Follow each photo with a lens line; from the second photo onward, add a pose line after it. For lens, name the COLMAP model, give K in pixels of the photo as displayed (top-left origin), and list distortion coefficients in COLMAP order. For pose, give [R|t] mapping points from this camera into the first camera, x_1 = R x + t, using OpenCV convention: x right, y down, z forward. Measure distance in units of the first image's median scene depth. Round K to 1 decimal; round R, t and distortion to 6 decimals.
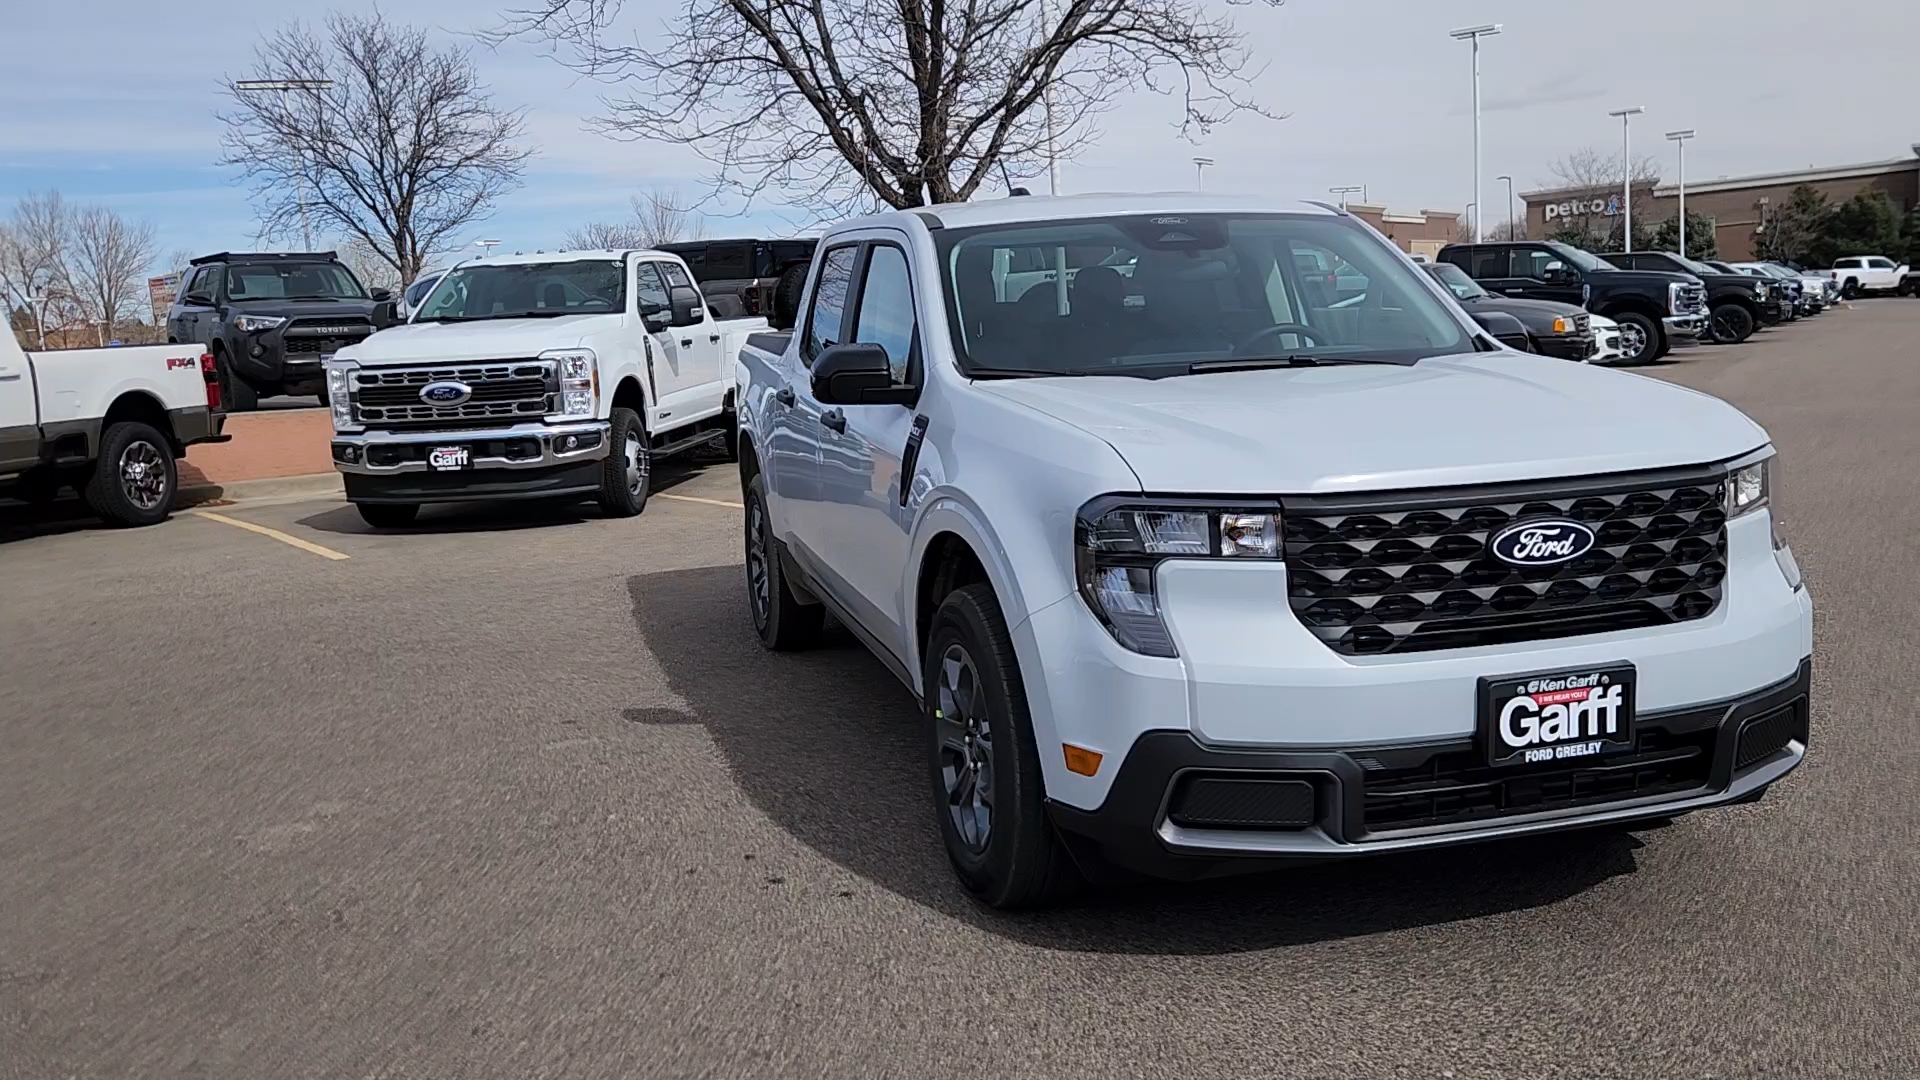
lens RADIAL K [[1621.4, 0, 952.1], [0, 1621.4, 551.1], [0, 0, 1]] dist [0.036017, -0.019380]
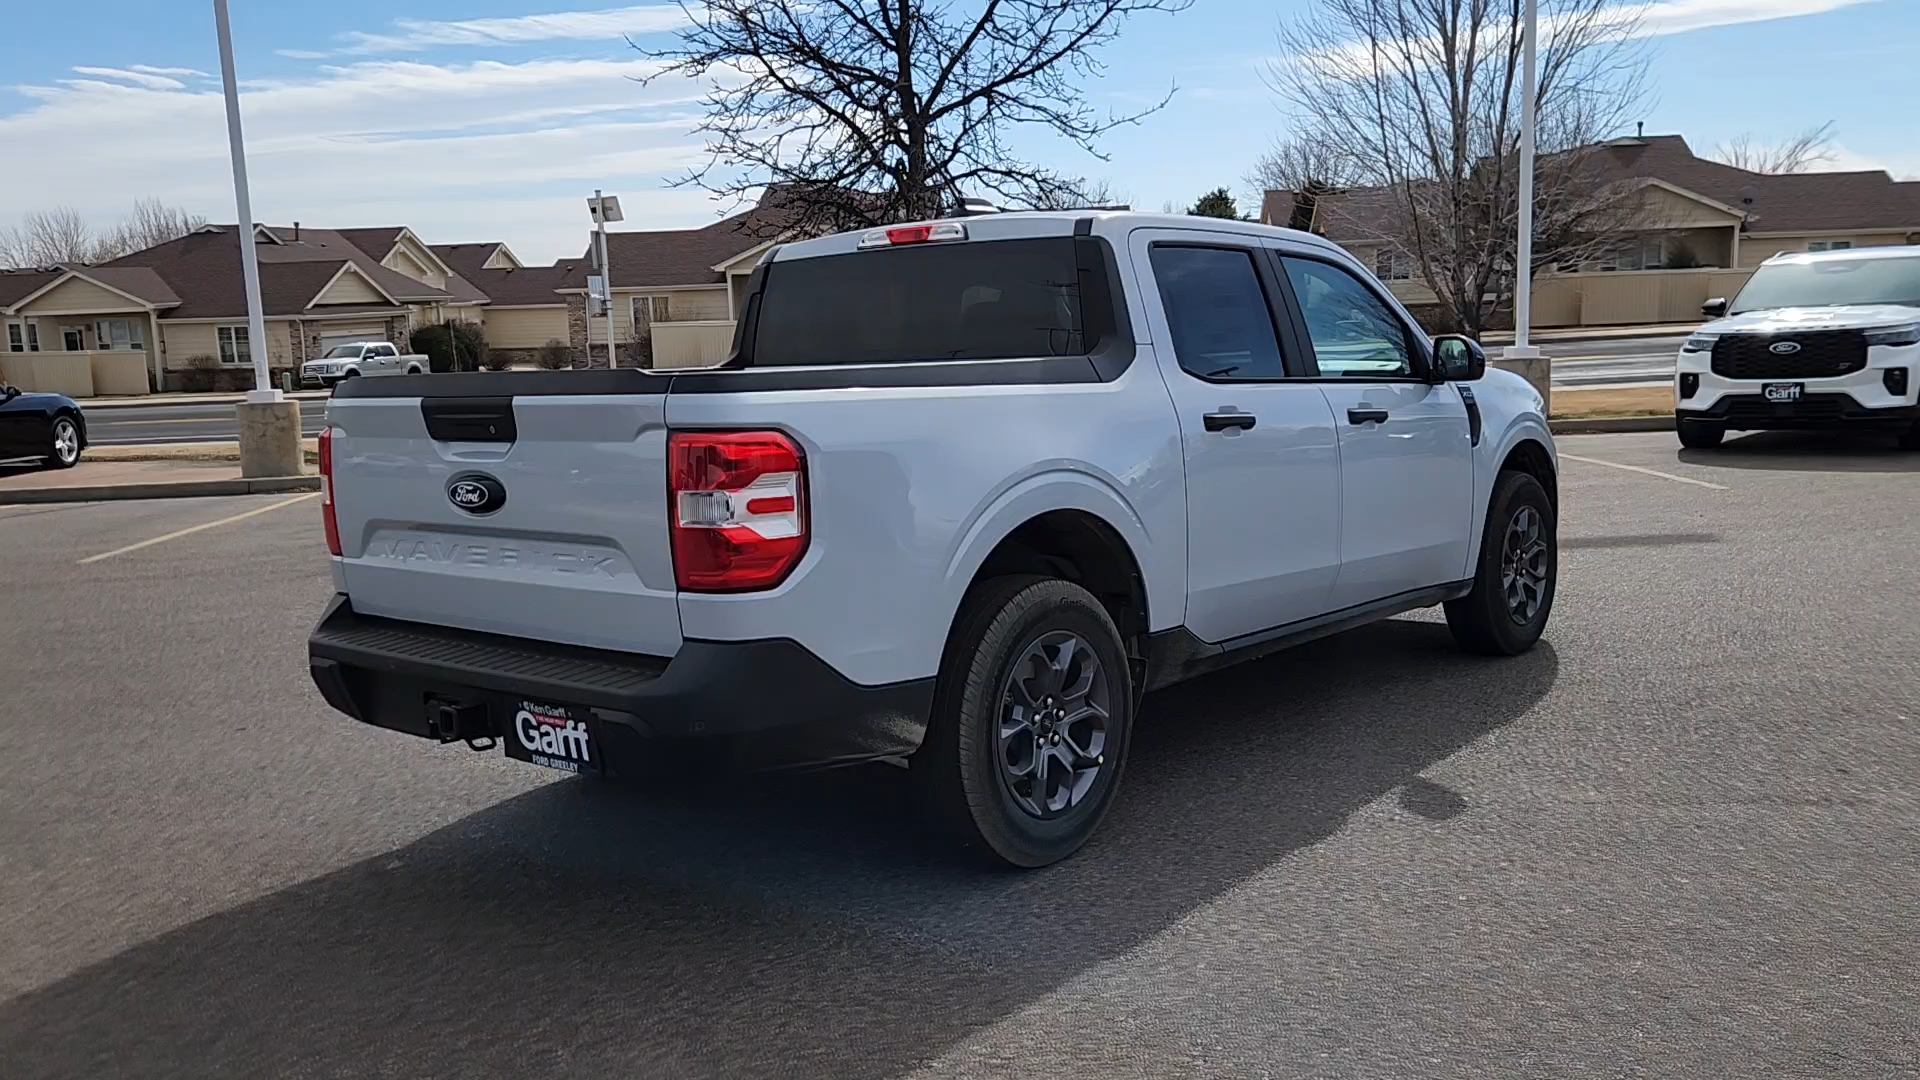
lens RADIAL K [[1621.4, 0, 950.7], [0, 1621.4, 532.5], [0, 0, 1]] dist [0.036017, -0.019380]
pose [[-0.561382, -0.031369, 0.826962, -1.095379], [0.185038, 0.969224, 0.162378, -0.311237], [-0.806604, 0.244175, -0.538301, 2.453402]]
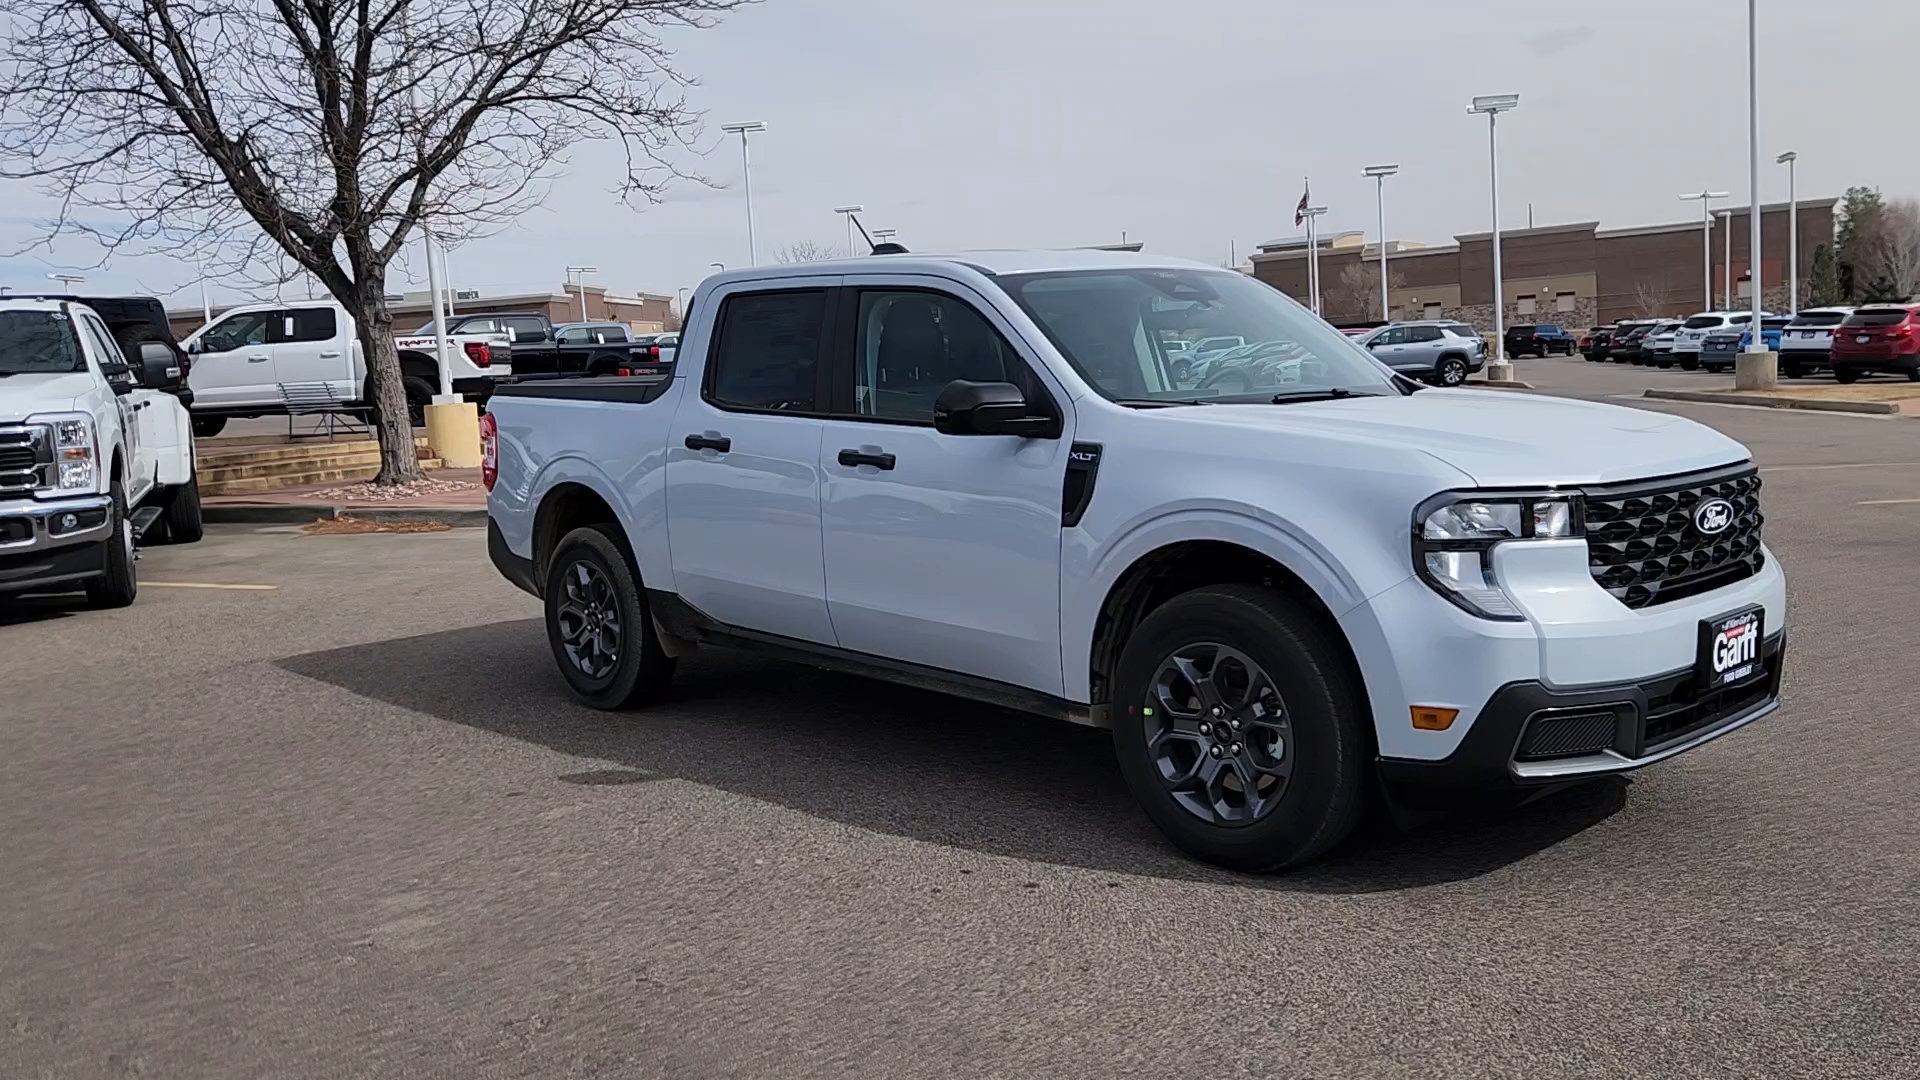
lens RADIAL K [[1621.4, 0, 949.5], [0, 1621.4, 546.3], [0, 0, 1]] dist [0.036017, -0.019380]
pose [[0.888075, -0.042852, 0.457697, -0.667301], [0.065959, 0.997222, -0.034616, 0.019762], [-0.454942, 0.060930, 0.888434, 0.088562]]
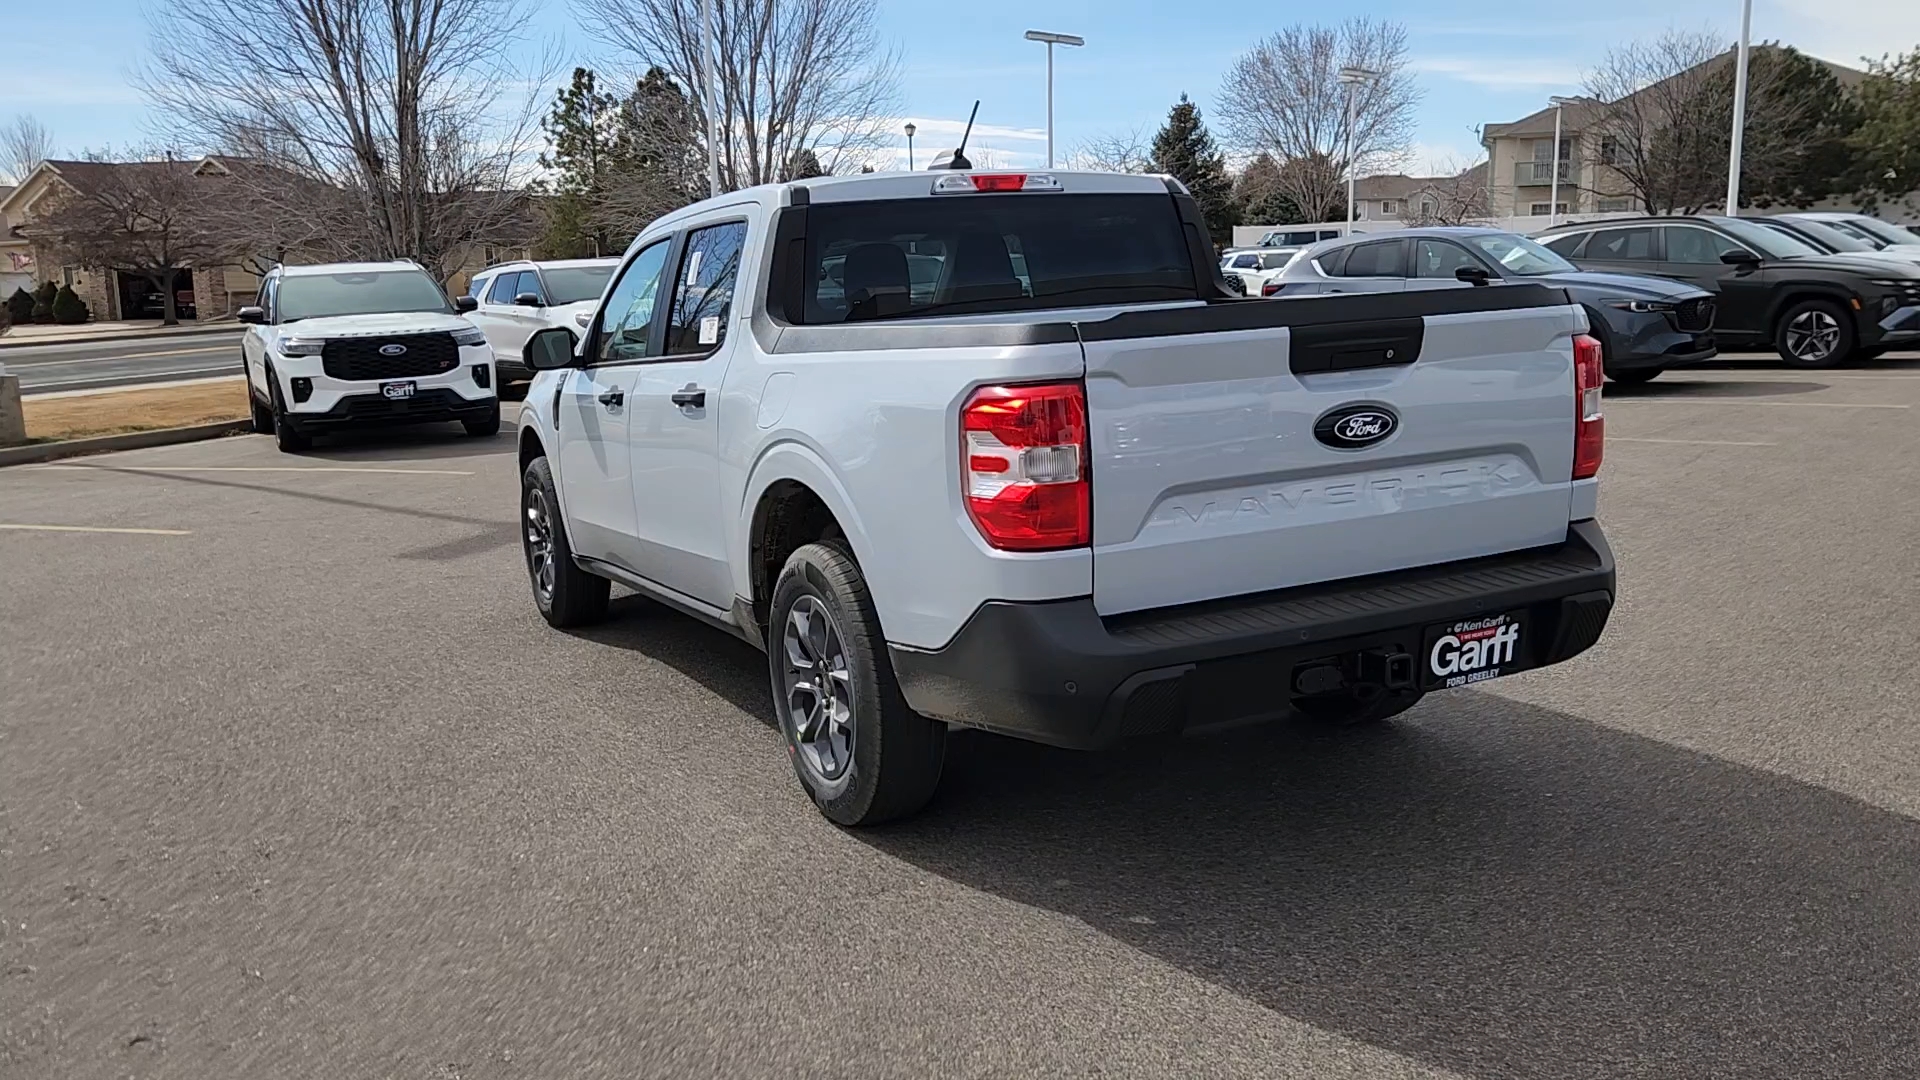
lens RADIAL K [[1621.4, 0, 952.5], [0, 1621.4, 536.7], [0, 0, 1]] dist [0.036017, -0.019380]
pose [[-0.977733, 0.121331, -0.171221, 0.346044], [0.064210, 0.949751, 0.306350, -0.471579], [0.199787, 0.288535, -0.936393, 3.006744]]
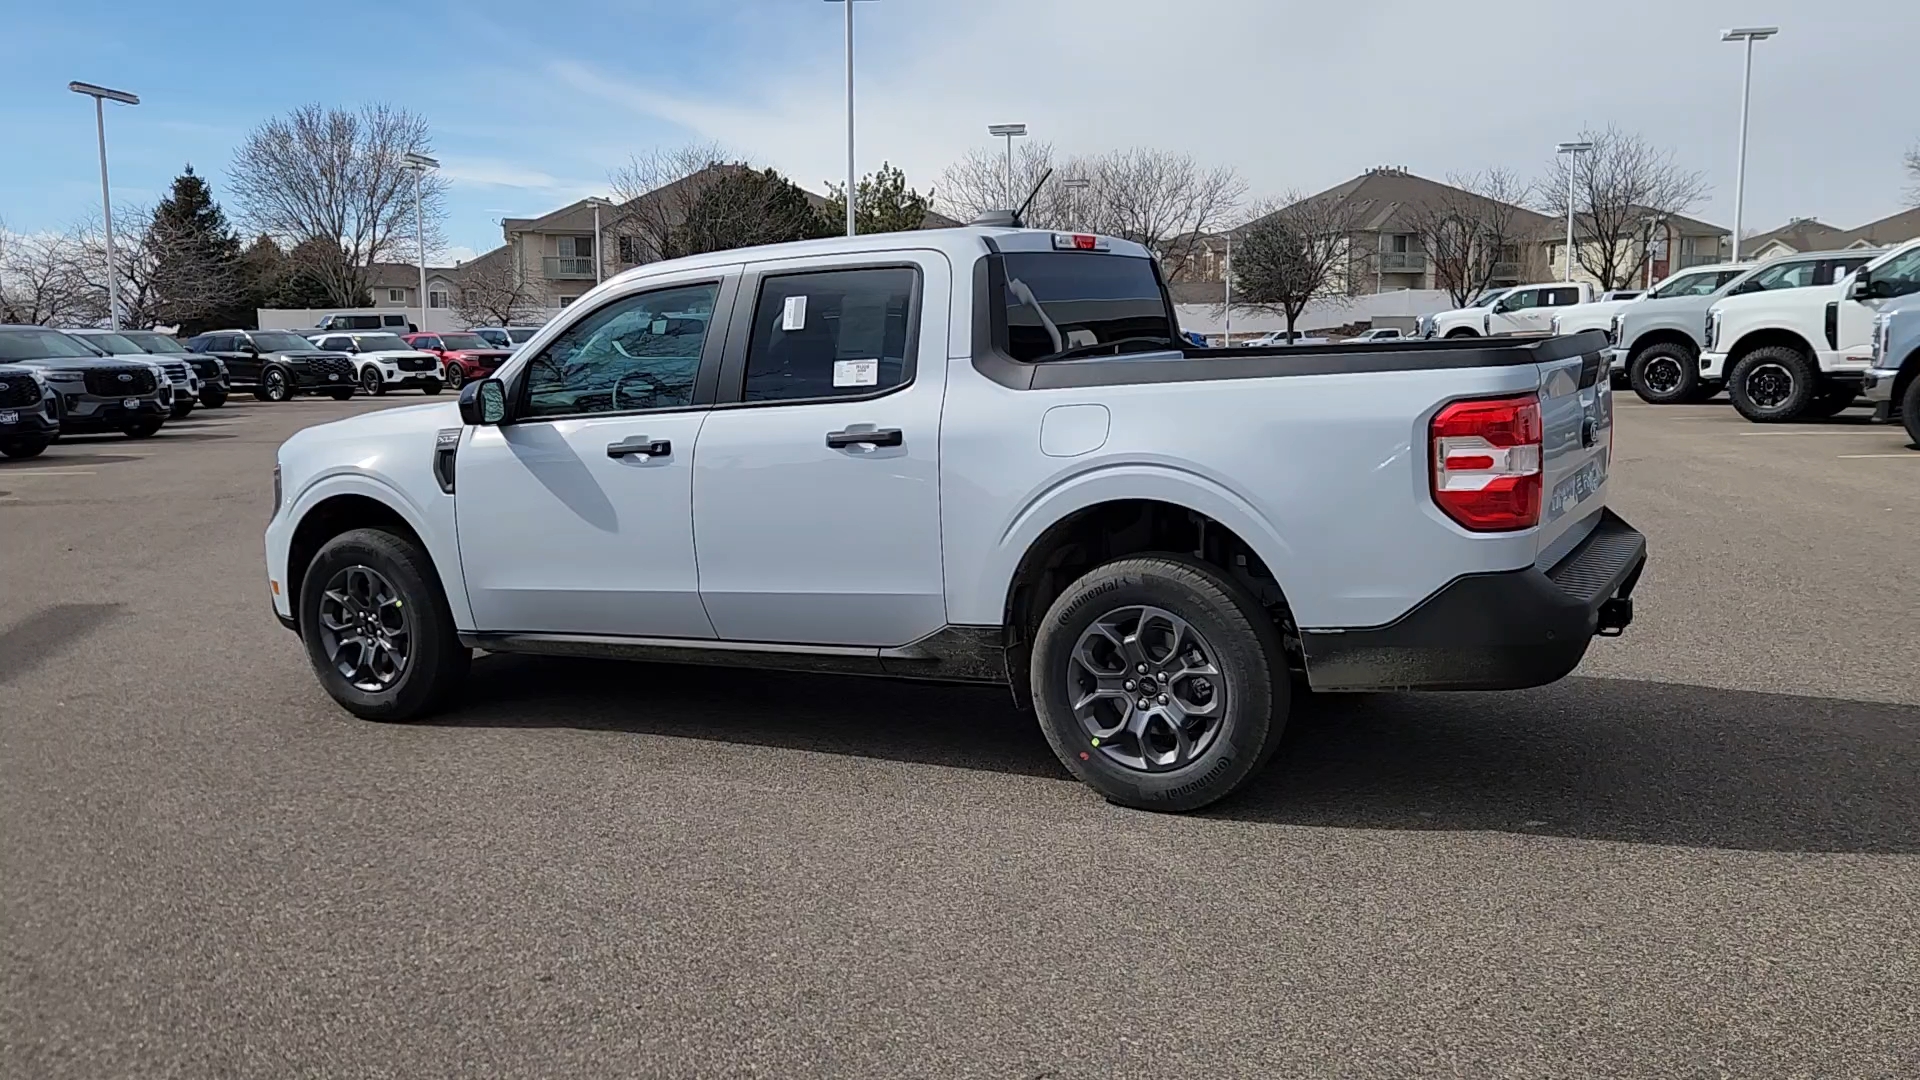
lens RADIAL K [[1621.4, 0, 951.1], [0, 1621.4, 534.1], [0, 0, 1]] dist [0.036017, -0.019380]
pose [[-0.700990, 0.160384, -0.694903, 1.206270], [-0.037938, 0.964619, 0.260906, -0.462734], [0.712161, 0.209256, -0.670103, 2.655985]]
